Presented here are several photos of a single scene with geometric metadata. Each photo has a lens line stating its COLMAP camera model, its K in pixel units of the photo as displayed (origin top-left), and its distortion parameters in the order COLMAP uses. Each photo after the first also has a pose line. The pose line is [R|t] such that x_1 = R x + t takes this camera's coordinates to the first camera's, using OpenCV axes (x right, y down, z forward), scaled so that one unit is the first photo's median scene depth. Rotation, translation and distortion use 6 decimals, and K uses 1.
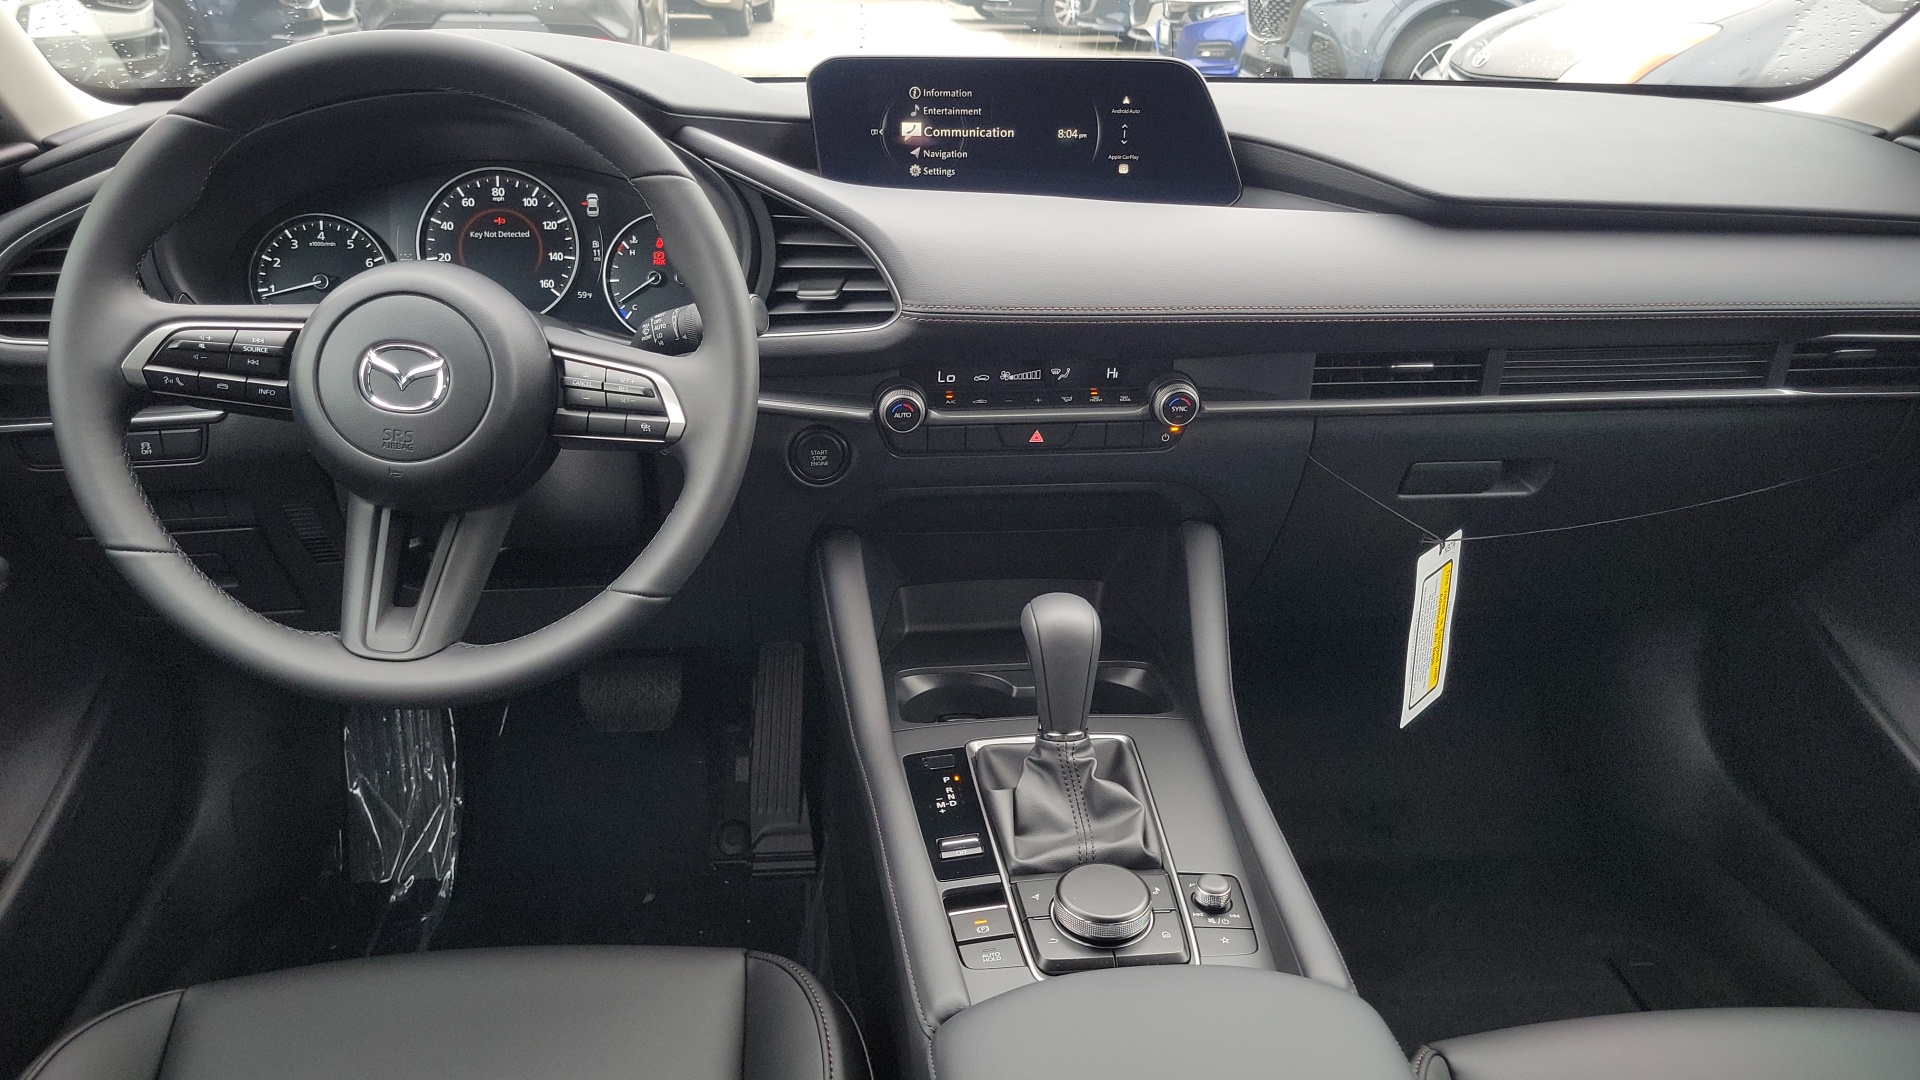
lens RADIAL K [[1476.7, 0, 960.5], [0, 1476.7, 536.7], [0, 0, 1]] dist [0.038740, -0.023617]
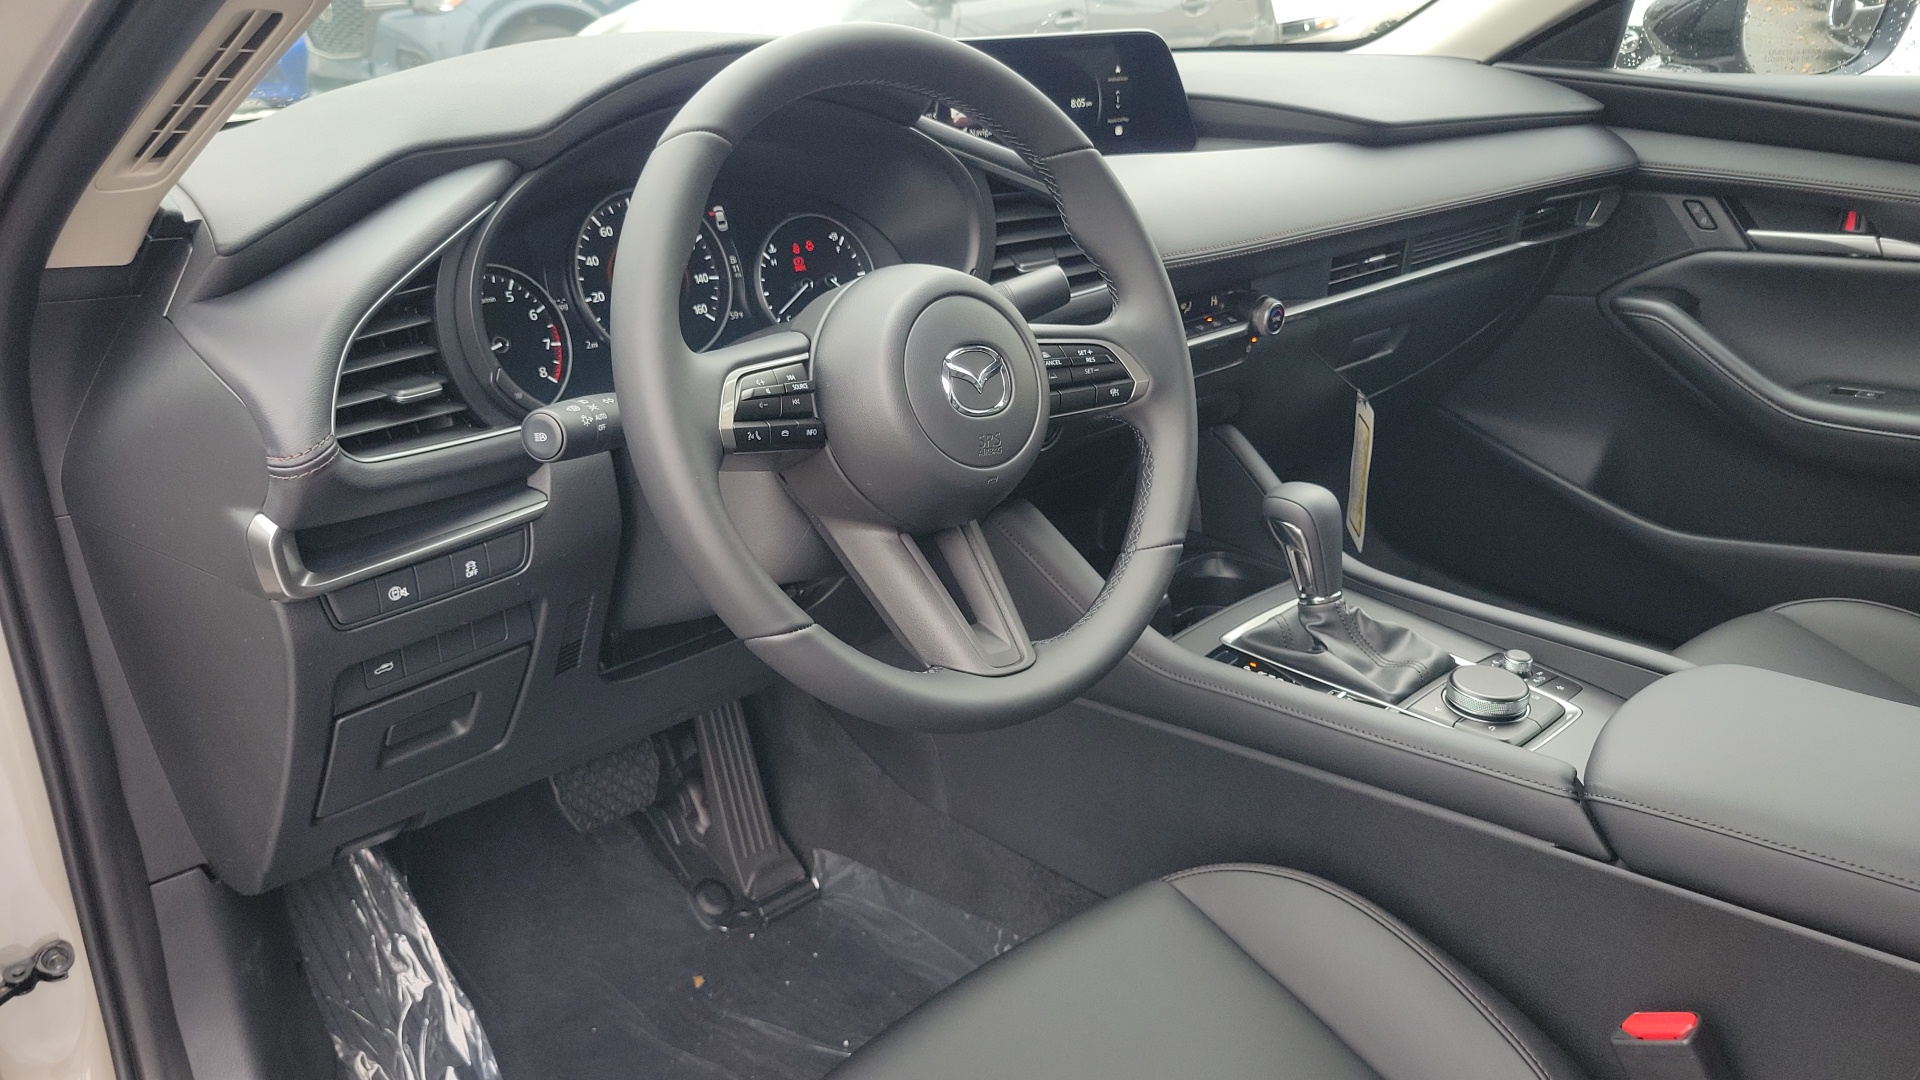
lens RADIAL K [[1476.7, 0, 989.2], [0, 1476.7, 550.0], [0, 0, 1]] dist [0.038740, -0.023617]
pose [[0.773305, -0.251004, 0.582233, -0.759228], [0.251388, 0.964417, 0.081880, -0.061837], [-0.582068, 0.083048, 0.808888, 0.184122]]
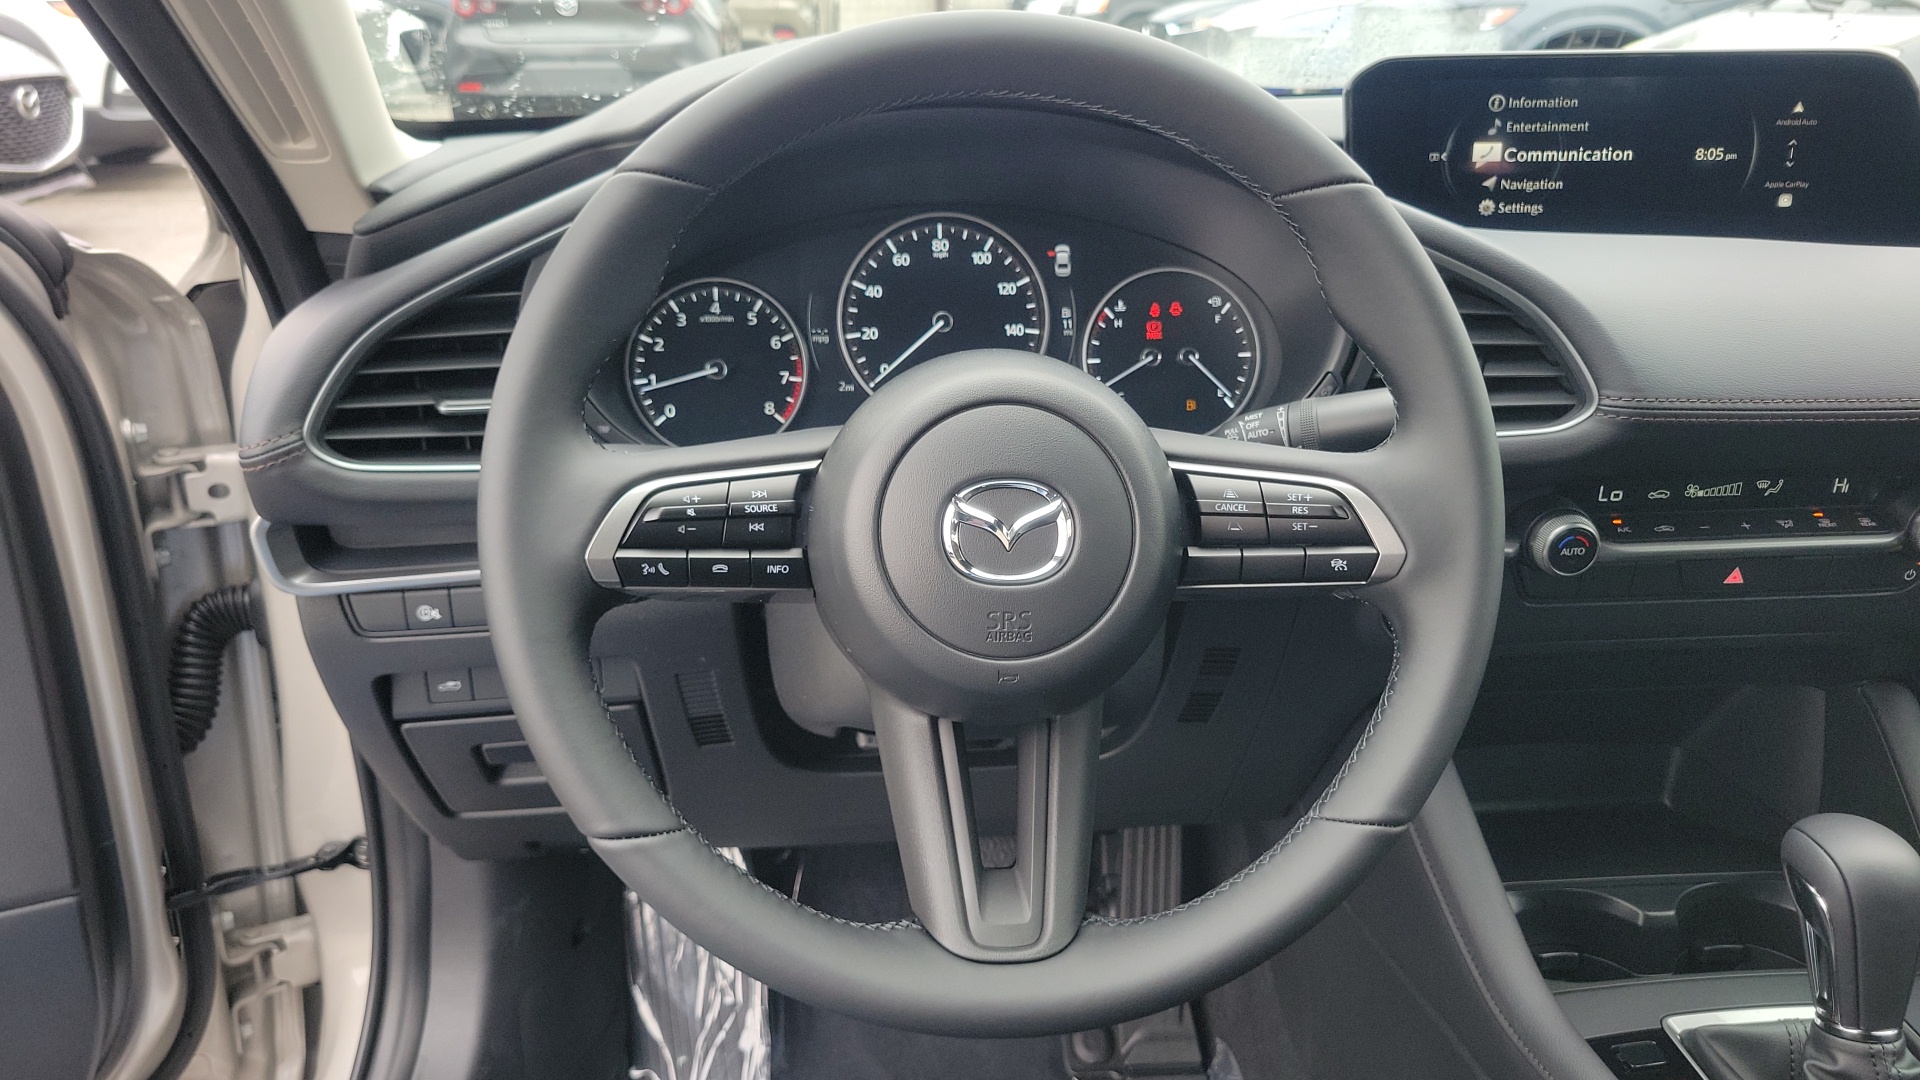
lens RADIAL K [[1476.7, 0, 956.6], [0, 1476.7, 525.2], [0, 0, 1]] dist [0.038740, -0.023617]
pose [[0.999671, -0.007206, -0.024621, -0.304335], [0.006308, 0.999318, -0.036372, -0.068783], [0.024866, 0.036205, 0.999035, 0.278786]]
